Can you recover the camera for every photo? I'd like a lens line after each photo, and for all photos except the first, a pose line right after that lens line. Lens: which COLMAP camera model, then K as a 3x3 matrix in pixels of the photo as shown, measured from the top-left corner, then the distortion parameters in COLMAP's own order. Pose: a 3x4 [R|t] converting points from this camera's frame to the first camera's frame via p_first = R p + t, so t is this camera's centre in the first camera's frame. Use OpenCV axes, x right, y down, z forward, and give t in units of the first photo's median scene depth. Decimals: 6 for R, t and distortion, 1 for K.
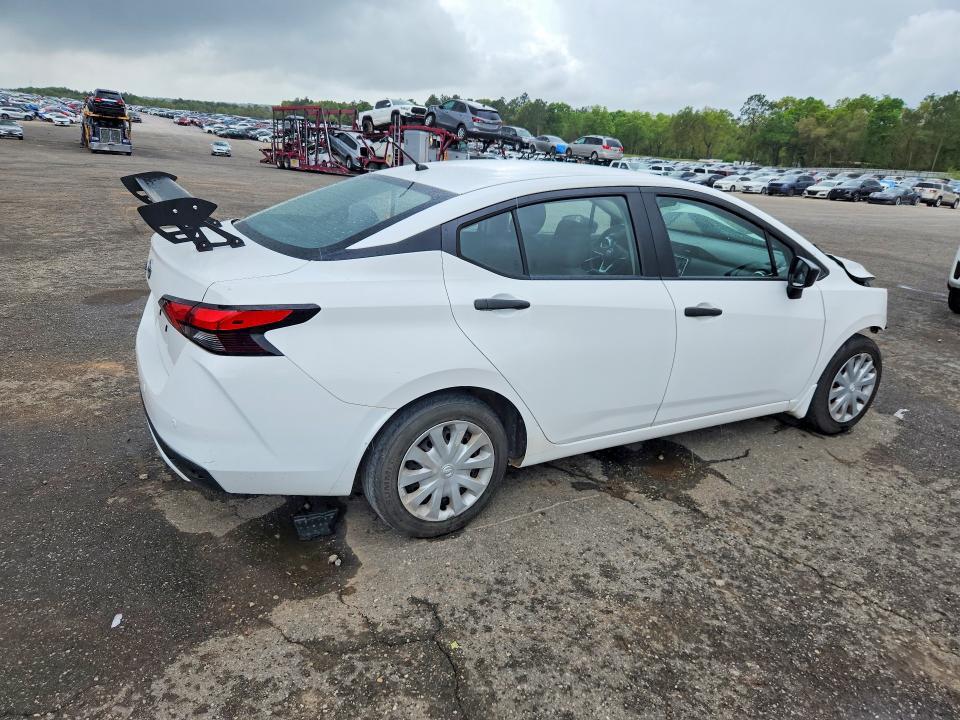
lens RADIAL K [[707.0, 0, 480.0], [0, 707.0, 360.0], [0, 0, 1]] dist [0.061955, -0.063524]
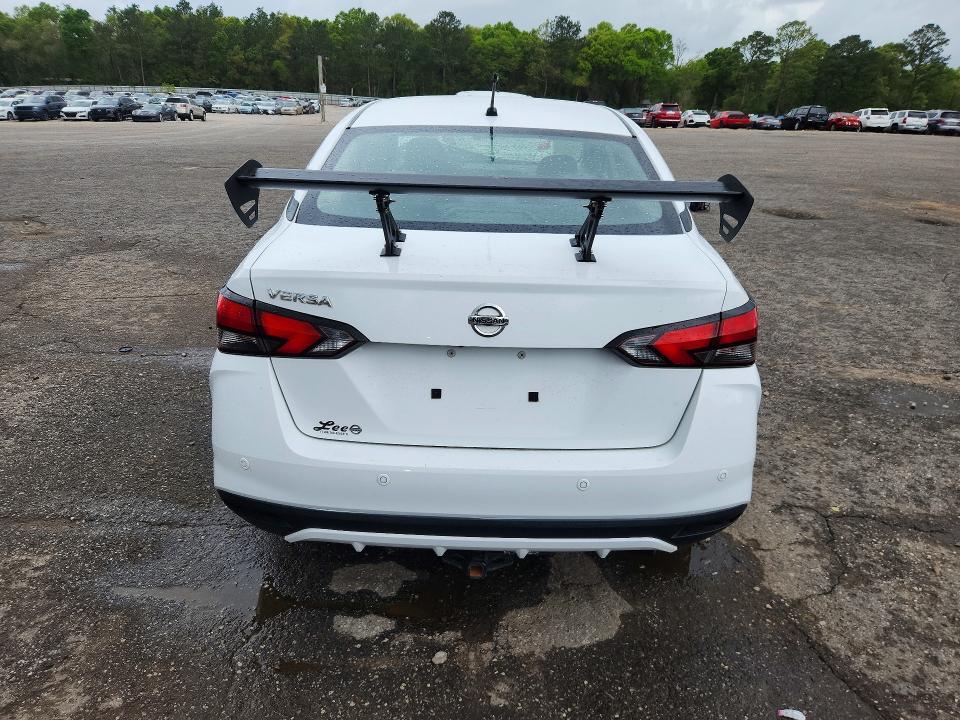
lens RADIAL K [[707.0, 0, 480.0], [0, 707.0, 360.0], [0, 0, 1]] dist [0.061955, -0.063524]
pose [[0.429949, -0.356524, 0.829479, -0.184680], [0.263925, 0.928231, 0.262167, -0.047025], [-0.863416, 0.106202, 0.493187, 0.137275]]
